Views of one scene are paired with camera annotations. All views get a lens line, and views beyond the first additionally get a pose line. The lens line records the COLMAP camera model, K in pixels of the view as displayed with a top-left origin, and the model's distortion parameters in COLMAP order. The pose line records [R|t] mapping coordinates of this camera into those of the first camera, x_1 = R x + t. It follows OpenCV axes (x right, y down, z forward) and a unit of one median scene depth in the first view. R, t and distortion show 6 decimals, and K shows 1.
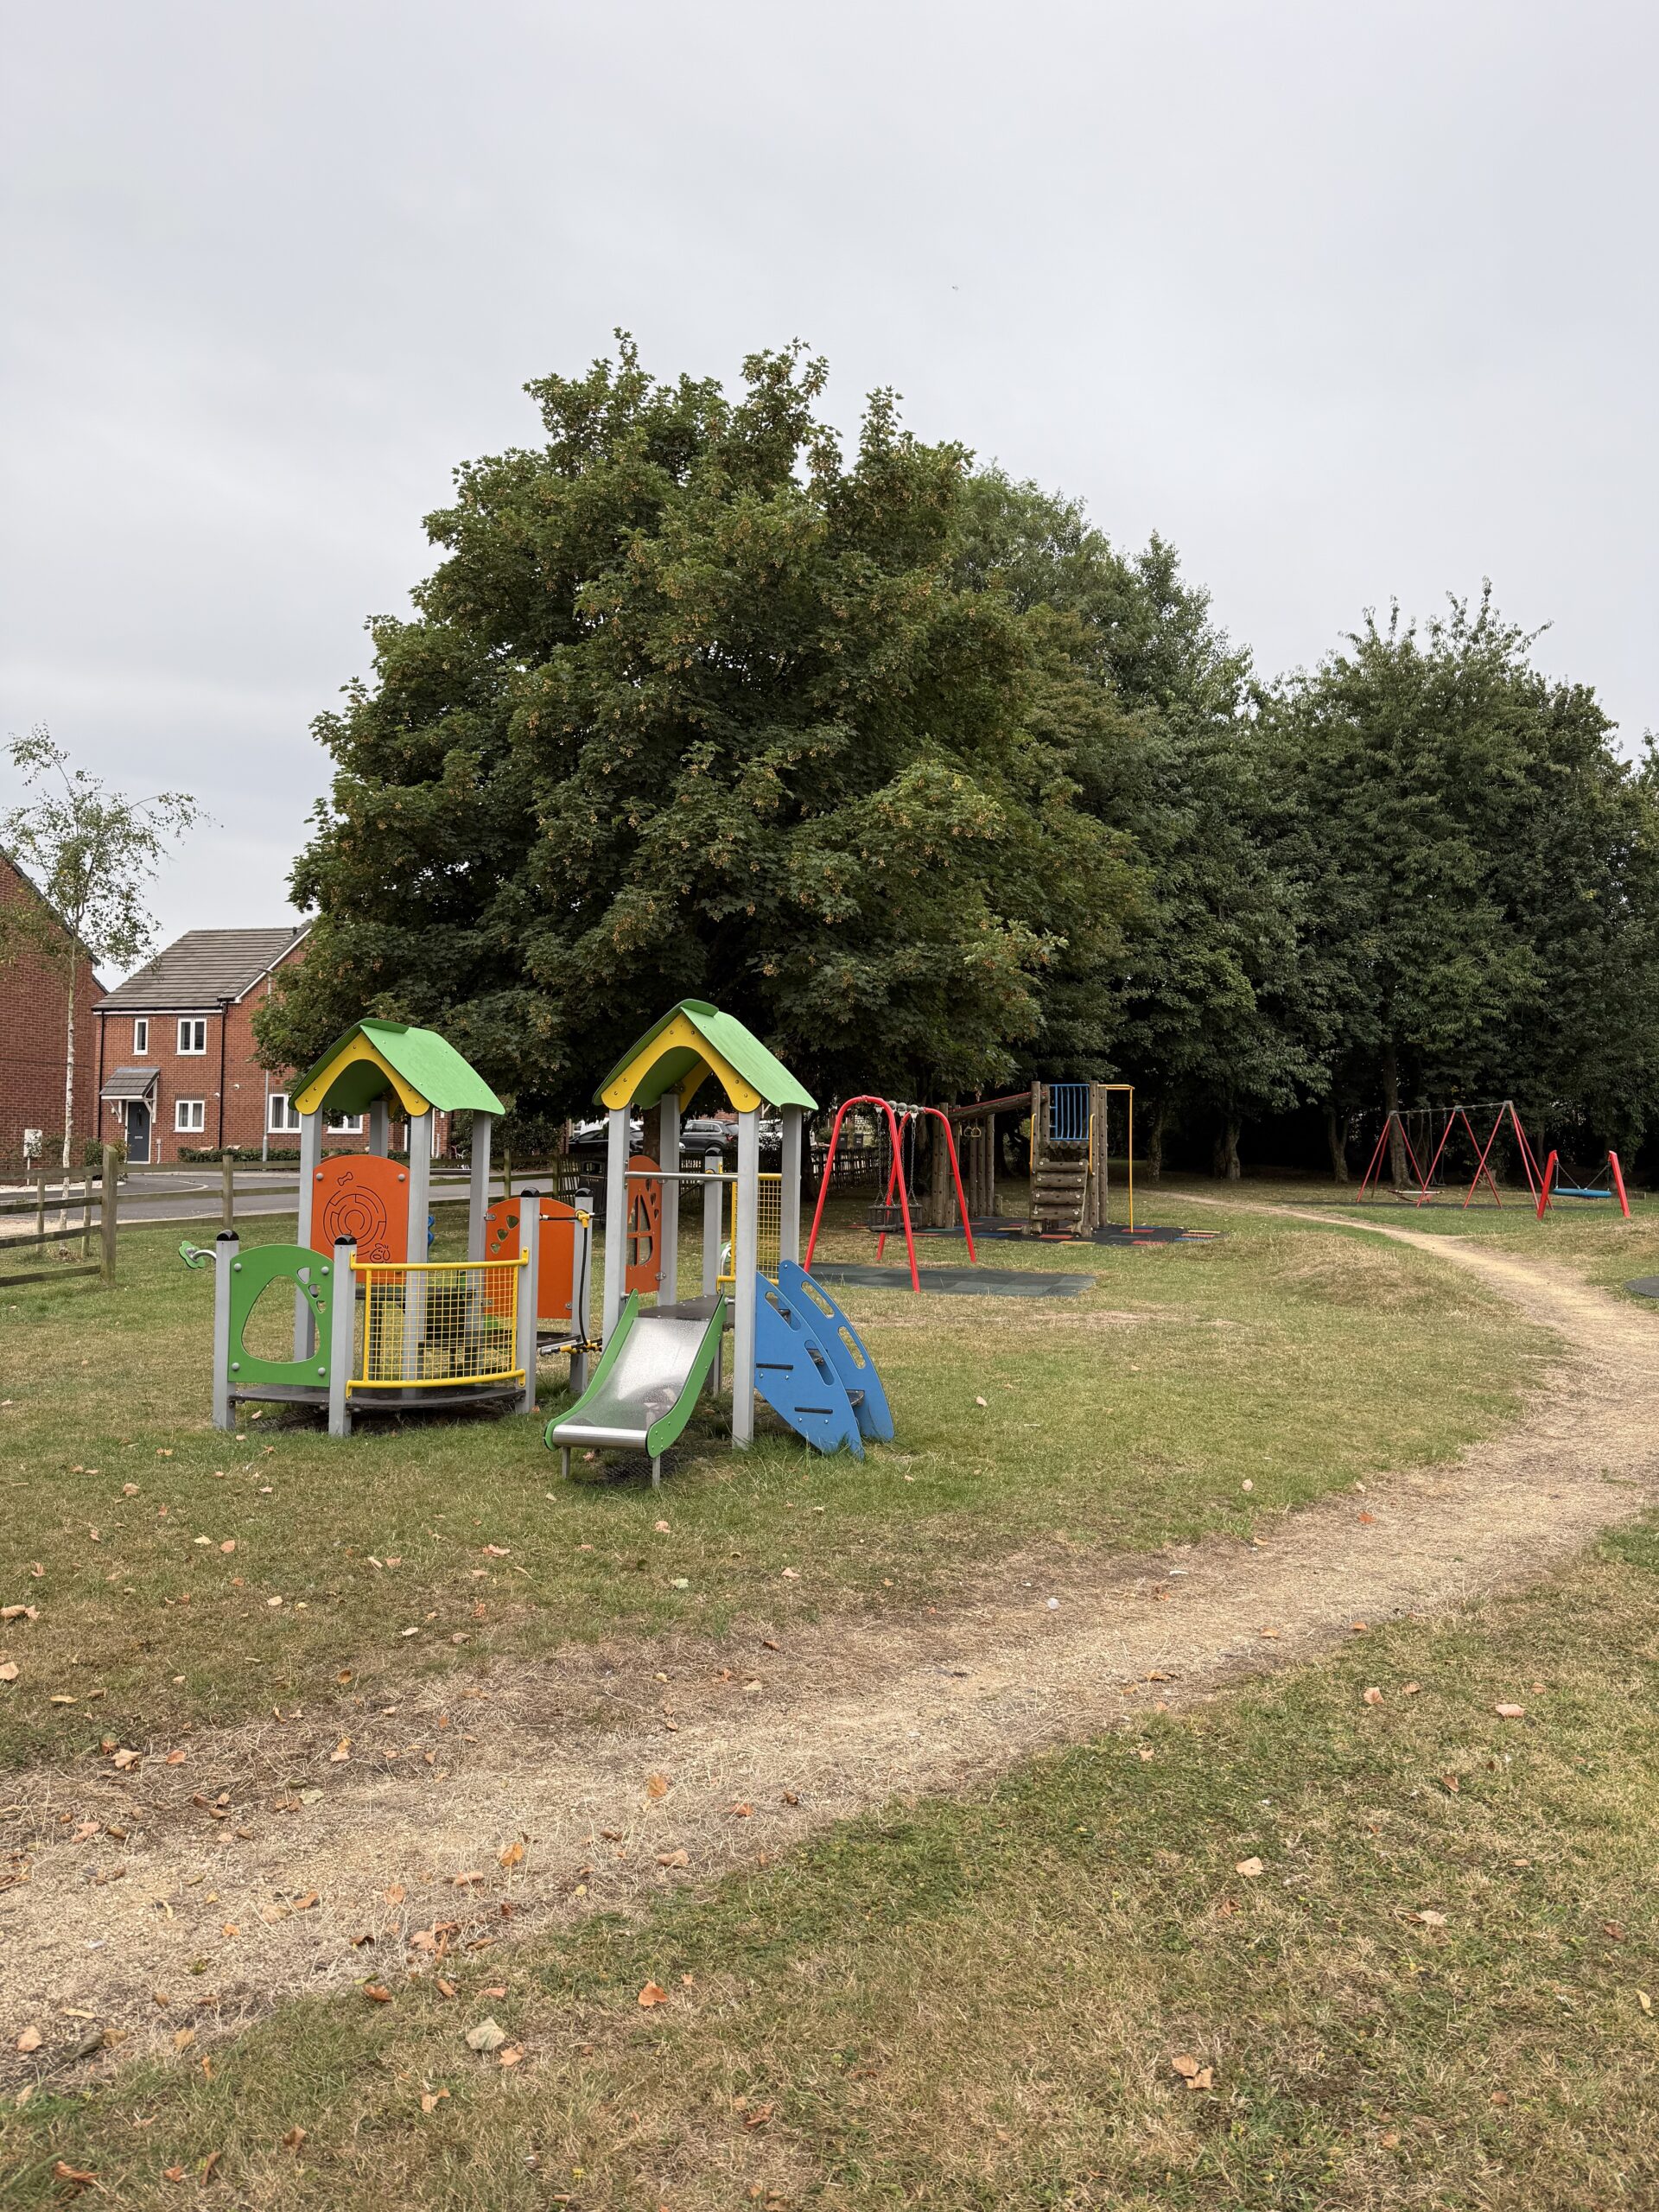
lens RADIAL K [[1682.4, 0, 829.6], [0, 1682.4, 1098.2], [0, 0, 1]] dist [0.007606, -0.035638]
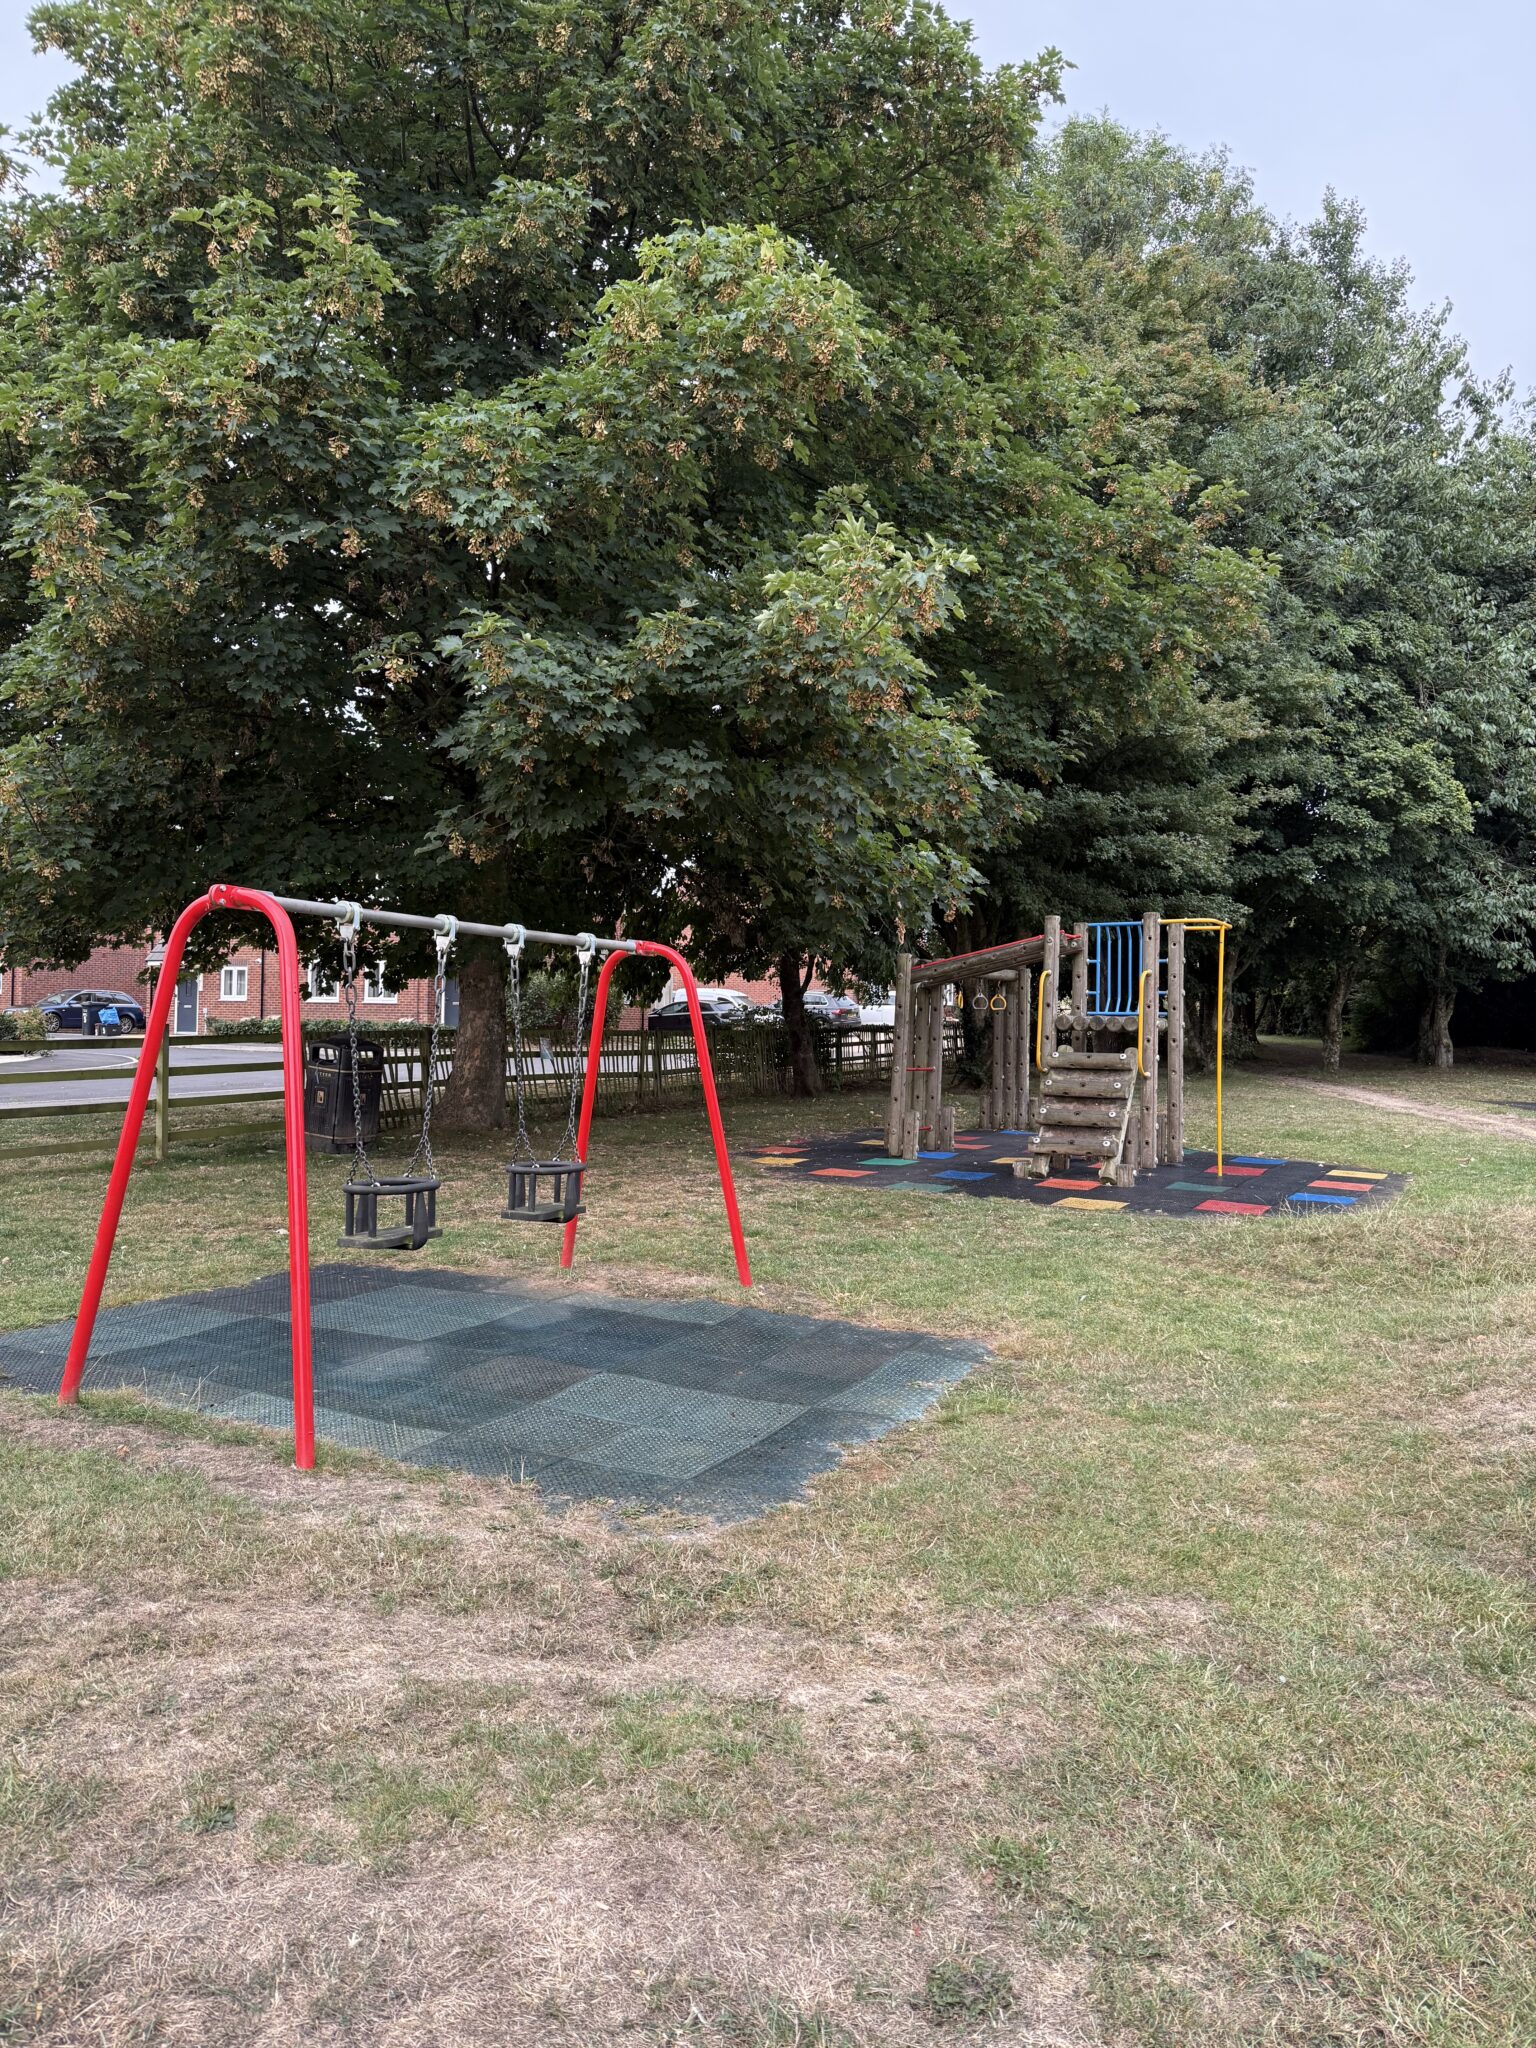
lens RADIAL K [[1557.7, 0, 768.1], [0, 1557.7, 1016.8], [0, 0, 1]] dist [0.007606, -0.035638]
pose [[0.982267, 0.005287, -0.187412, 0.089283], [-0.000124, 0.999620, 0.027550, 0.007560], [0.187486, -0.027038, 0.981895, 0.314796]]
